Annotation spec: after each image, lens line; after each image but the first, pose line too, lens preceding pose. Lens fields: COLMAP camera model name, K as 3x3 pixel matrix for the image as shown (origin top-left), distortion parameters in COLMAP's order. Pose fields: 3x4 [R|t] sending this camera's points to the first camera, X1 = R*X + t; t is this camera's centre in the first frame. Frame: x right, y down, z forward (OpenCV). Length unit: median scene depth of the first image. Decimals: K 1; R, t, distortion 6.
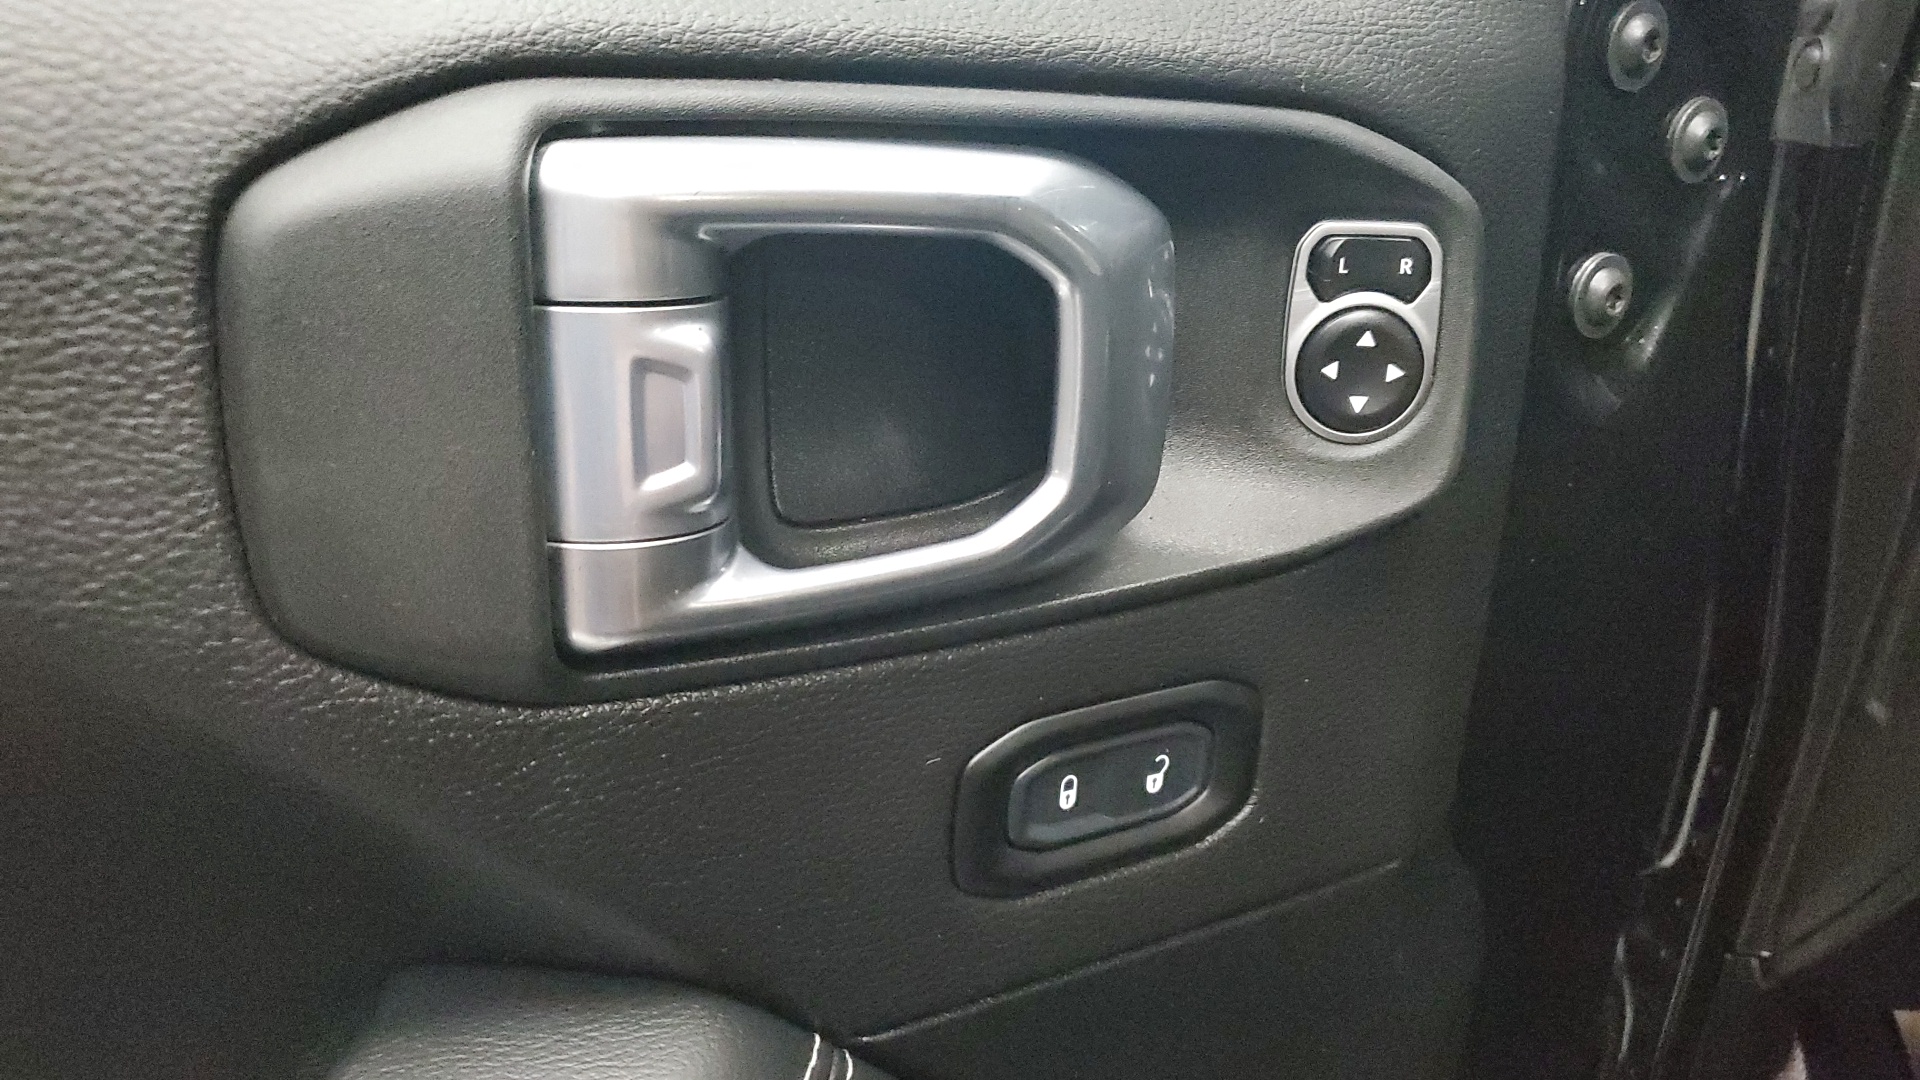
lens RADIAL K [[1531.2, 0, 966.7], [0, 1531.2, 536.4], [0, 0, 1]] dist [0.069607, -0.082562]
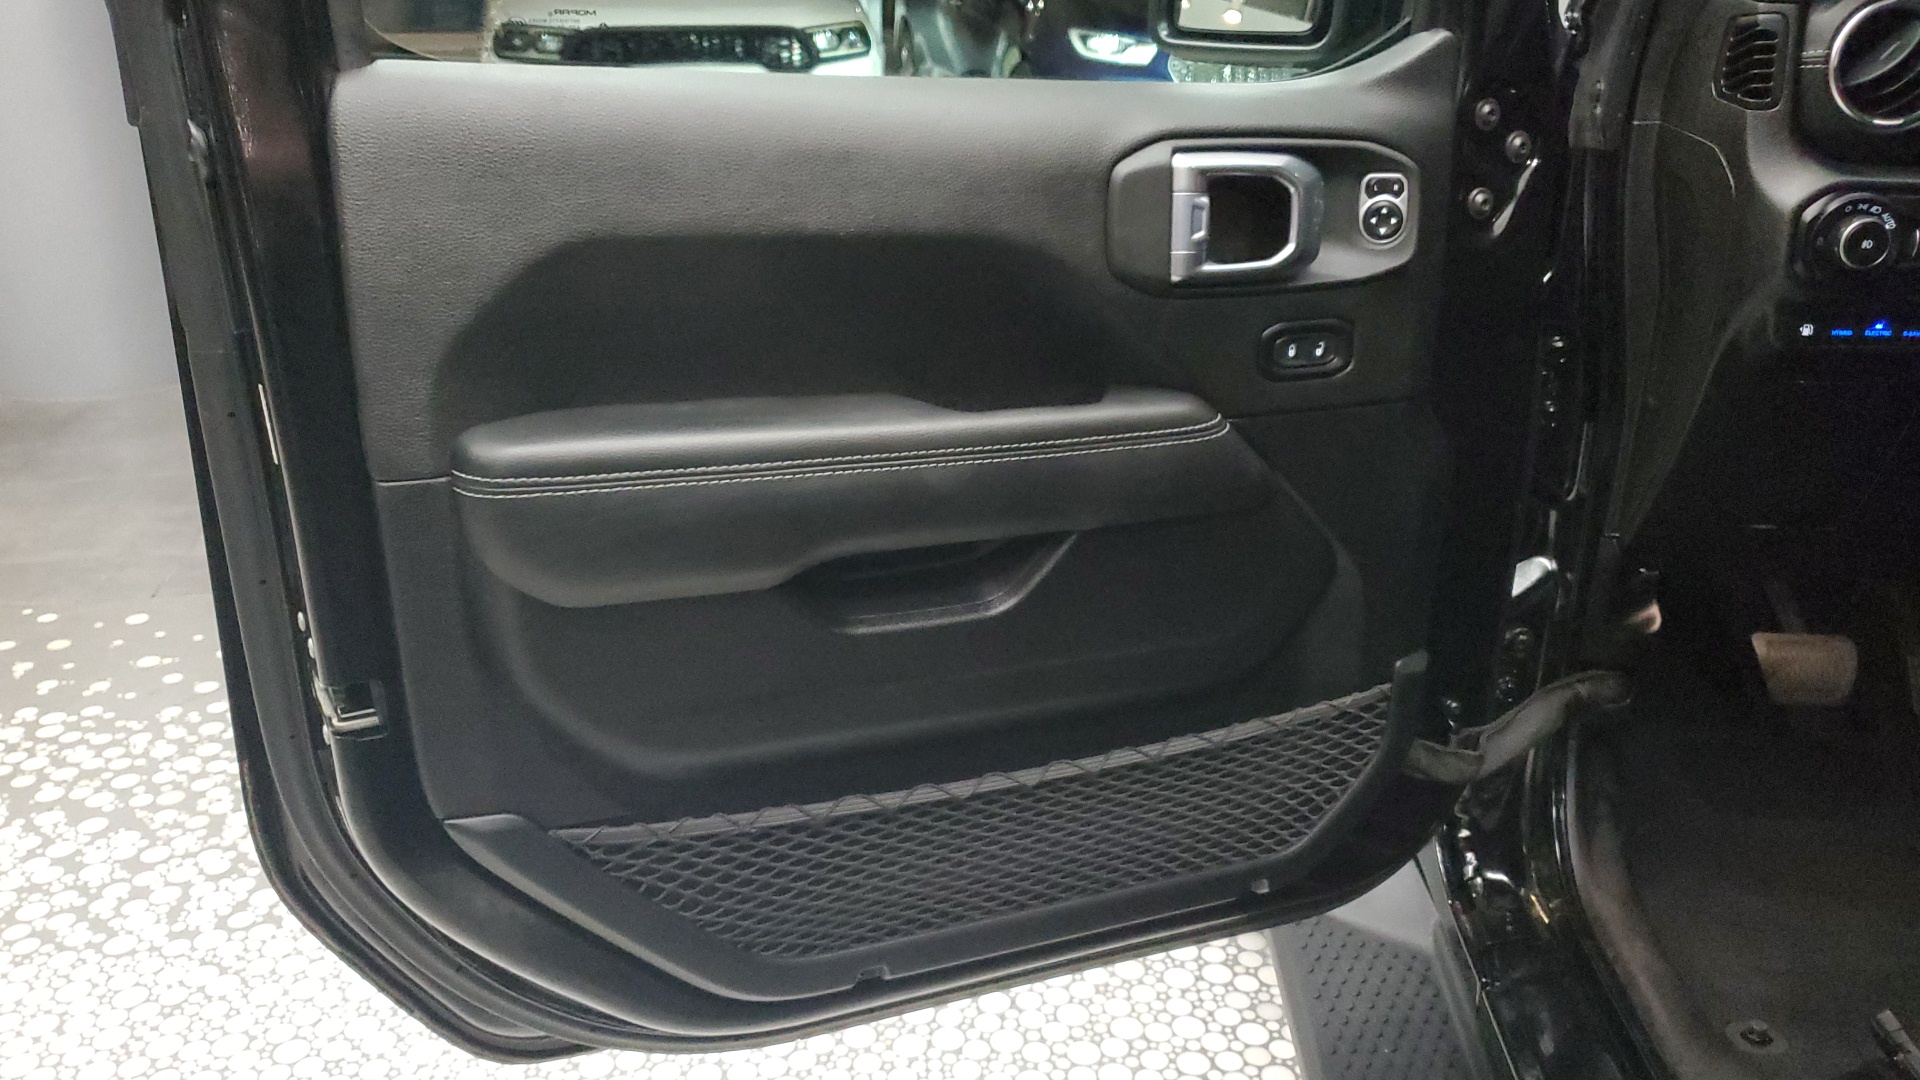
lens RADIAL K [[1531.2, 0, 962.6], [0, 1531.2, 545.0], [0, 0, 1]] dist [0.069607, -0.082562]
pose [[0.995163, -0.011179, -0.097600, -0.313259], [0.008213, 0.999494, -0.030734, 0.667479], [0.097894, 0.029783, 0.994751, -2.288274]]
